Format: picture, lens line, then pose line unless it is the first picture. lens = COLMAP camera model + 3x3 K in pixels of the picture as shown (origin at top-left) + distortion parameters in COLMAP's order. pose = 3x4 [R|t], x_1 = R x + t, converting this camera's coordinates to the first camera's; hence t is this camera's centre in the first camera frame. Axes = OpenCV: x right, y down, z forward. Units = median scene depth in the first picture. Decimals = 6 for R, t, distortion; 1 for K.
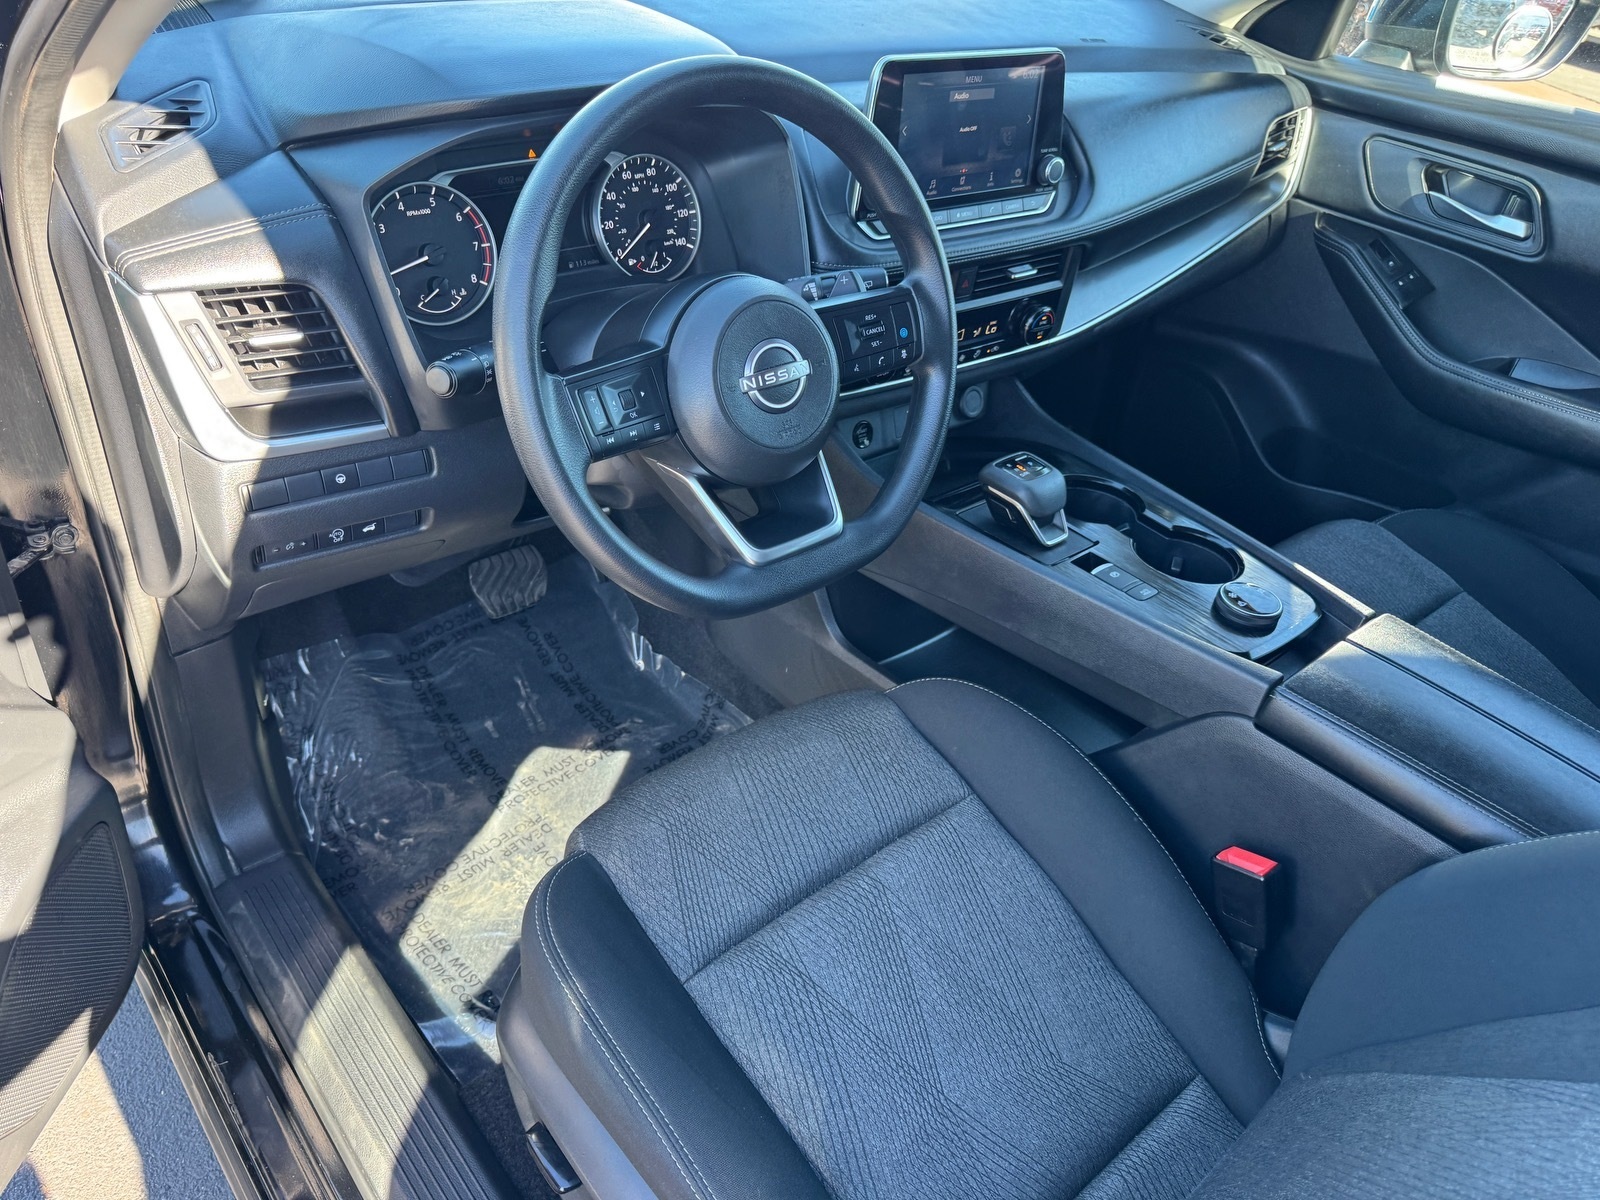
lens RADIAL K [[1153.2, 0, 791.8], [0, 1153.2, 604.2], [0, 0, 1]] dist [0.131623, -0.312444]
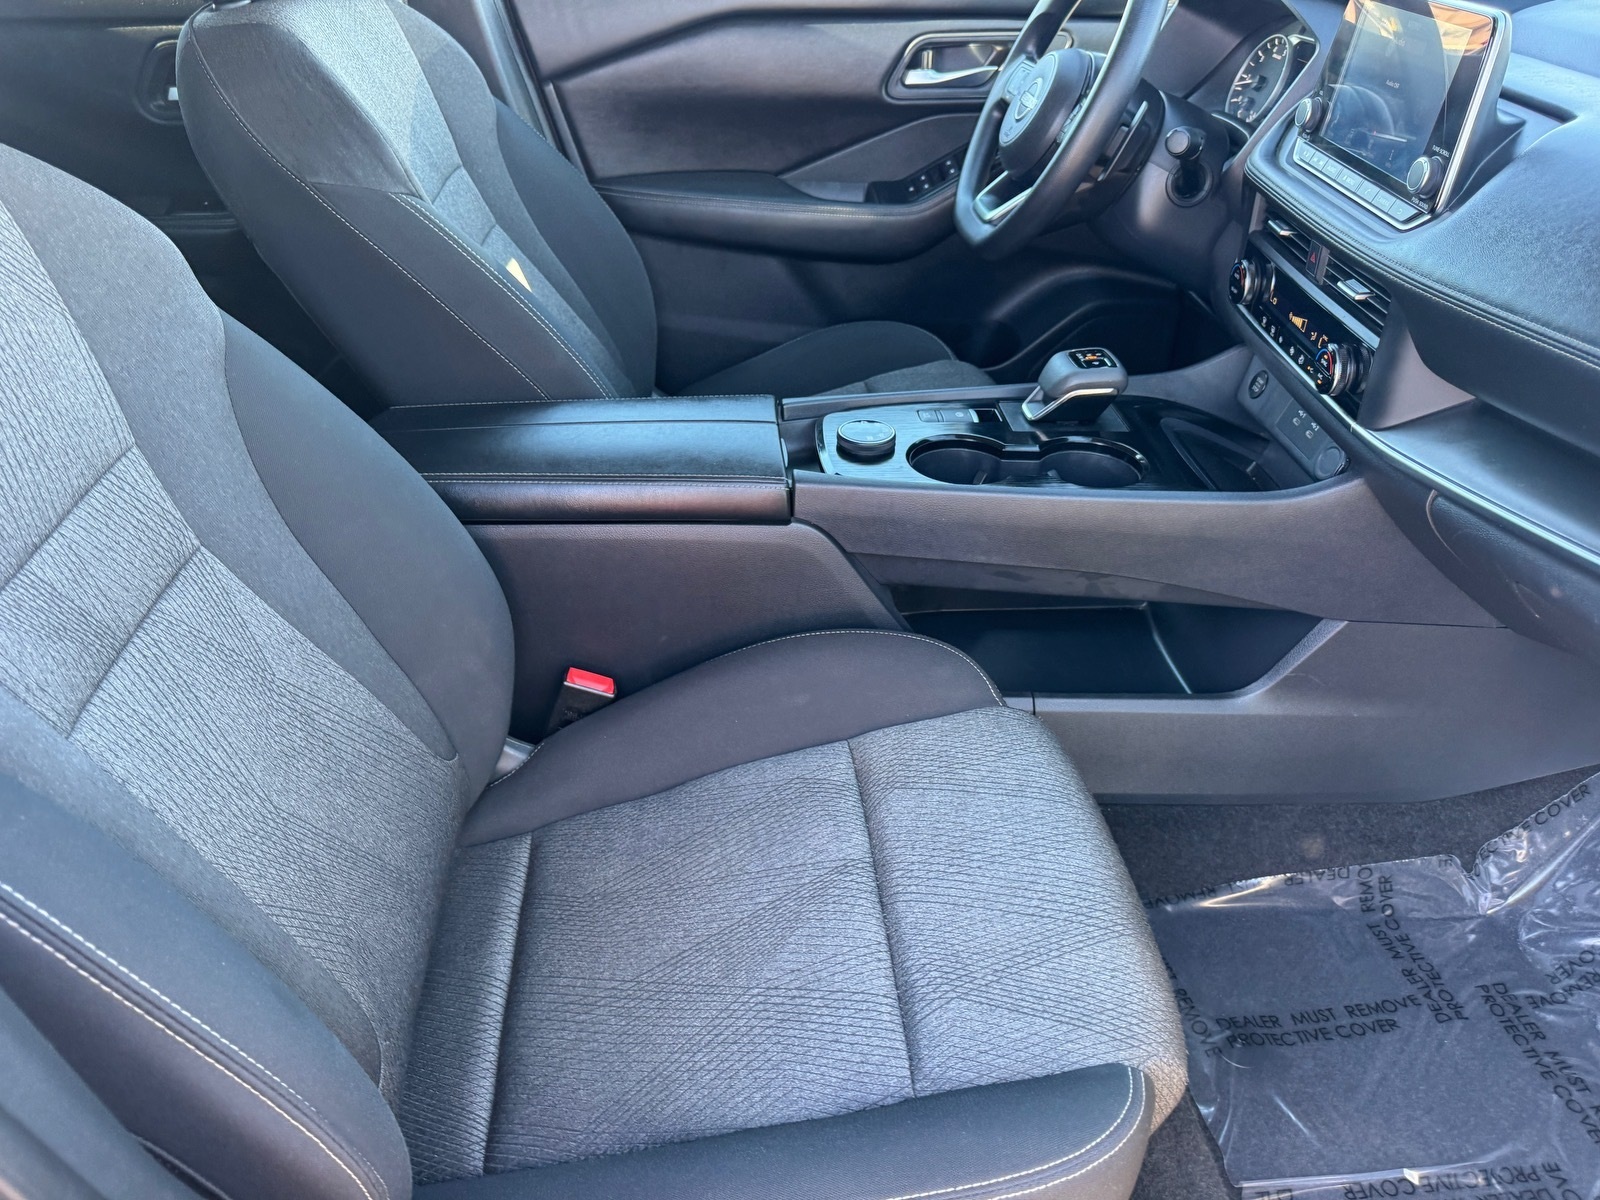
lens RADIAL K [[1133.9, 0, 800.0], [0, 1133.9, 600.0], [0, 0, 1]] dist [0.079780, -0.118762]
pose [[-0.582943, 0.355534, -0.730598, 1.196976], [-0.539686, 0.502746, 0.675267, -0.567773], [0.607386, 0.787935, -0.101196, 1.154680]]
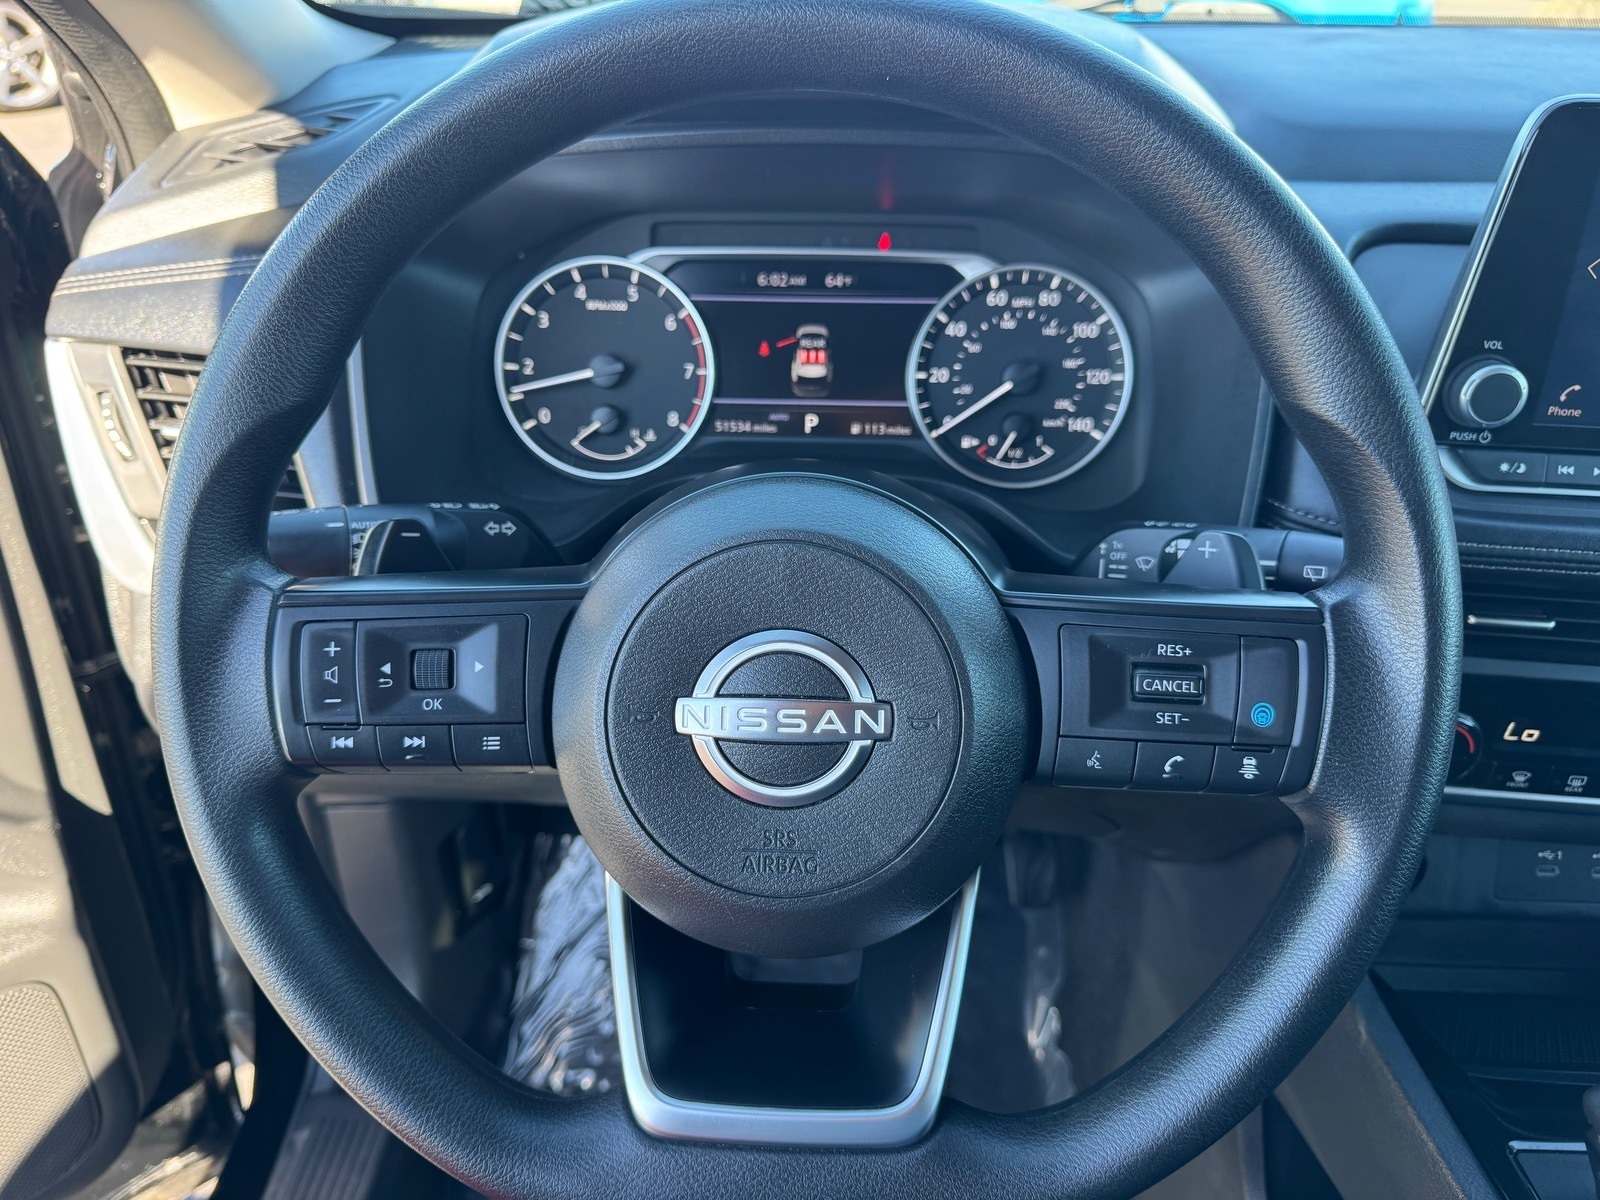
lens RADIAL K [[1153.2, 0, 791.8], [0, 1153.2, 604.2], [0, 0, 1]] dist [0.131623, -0.312444]
pose [[0.726882, 0.255987, -0.637270, 0.182080], [-0.346348, 0.937928, -0.018292, -0.175202], [0.593031, 0.234013, 0.770424, 0.517378]]
